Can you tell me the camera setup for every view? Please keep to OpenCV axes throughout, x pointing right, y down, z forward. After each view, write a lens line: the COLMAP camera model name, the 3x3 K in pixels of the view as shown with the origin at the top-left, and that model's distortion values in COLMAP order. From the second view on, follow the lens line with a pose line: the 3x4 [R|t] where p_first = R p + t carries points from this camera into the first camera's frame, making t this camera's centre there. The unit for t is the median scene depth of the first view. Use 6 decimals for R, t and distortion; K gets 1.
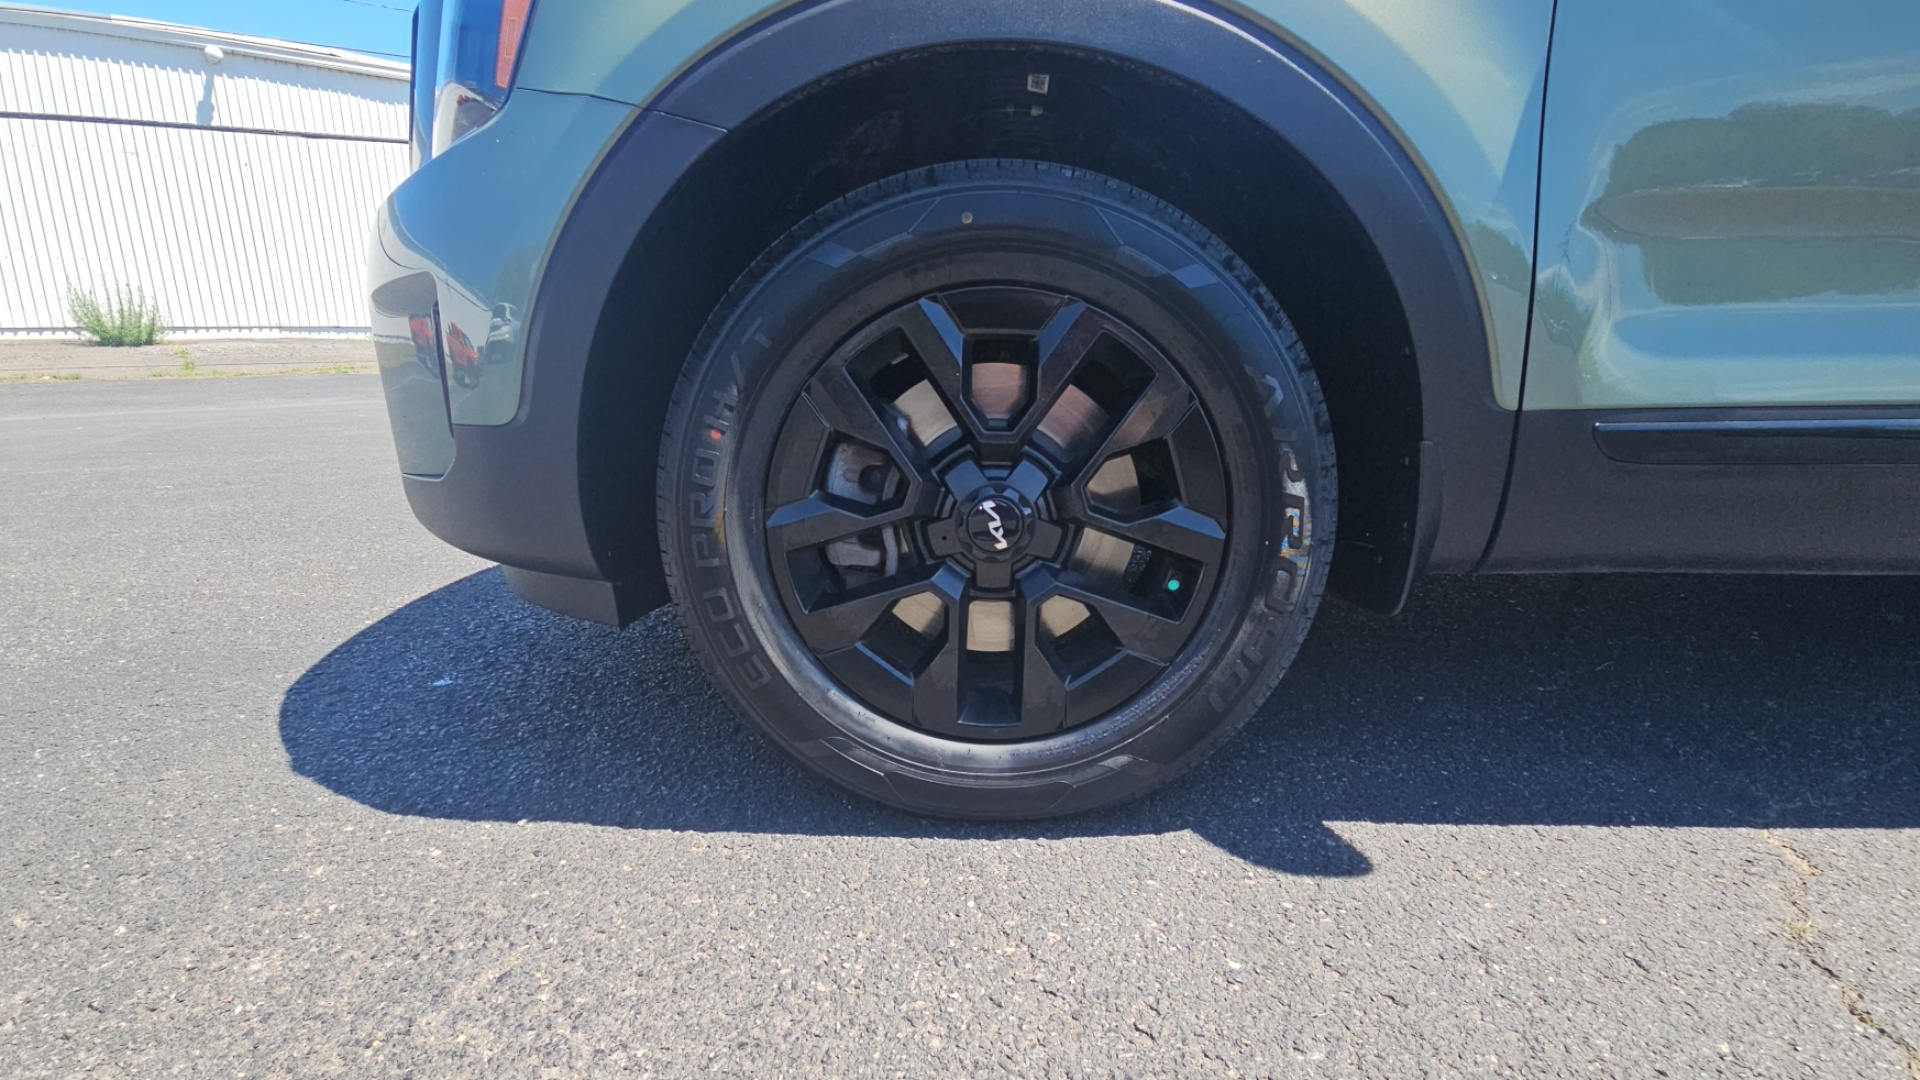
lens RADIAL K [[858.8, 0, 957.0], [0, 858.8, 538.0], [0, 0, 1]] dist [0.013382, -0.008913]
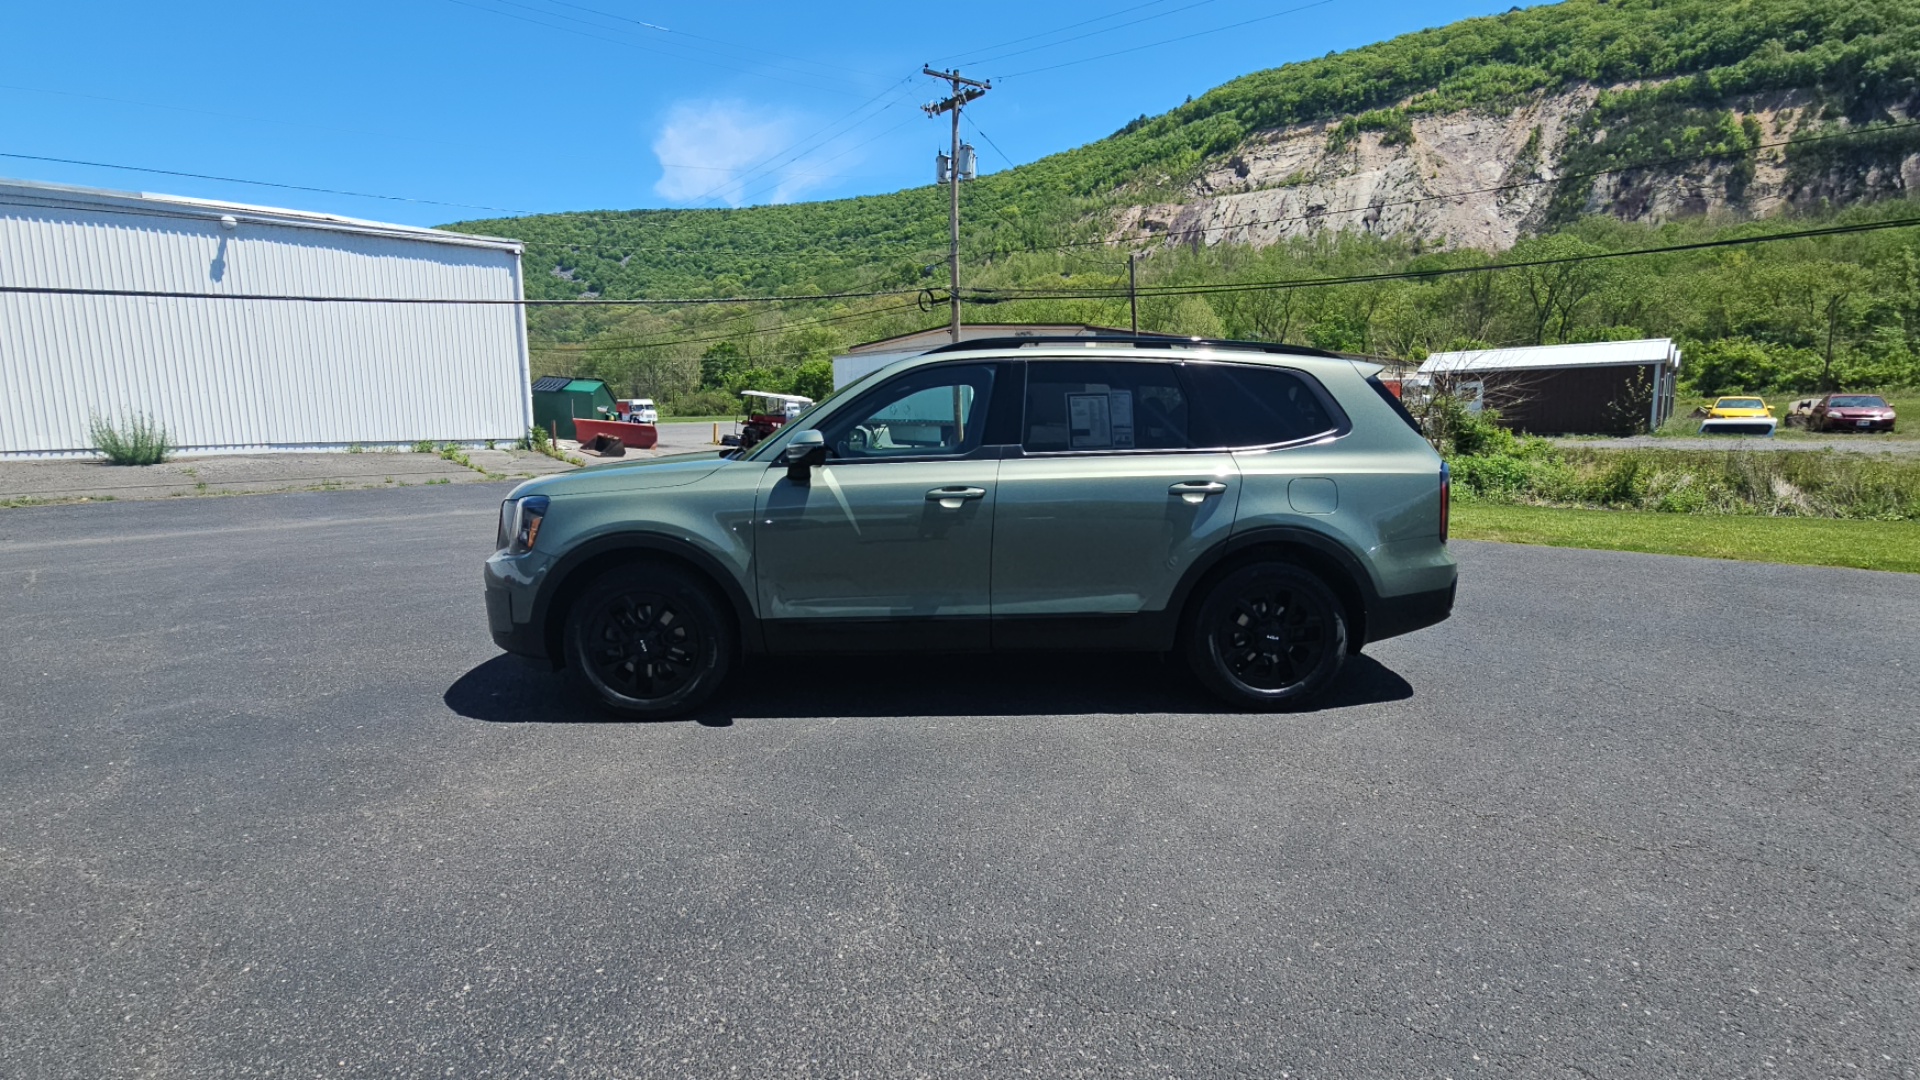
lens RADIAL K [[858.8, 0, 957.0], [0, 858.8, 538.0], [0, 0, 1]] dist [0.013382, -0.008913]
pose [[0.998669, -0.007018, 0.051090, 0.086771], [0.011367, 0.996288, -0.085327, -0.010385], [-0.050301, 0.085794, 0.995042, -0.211587]]
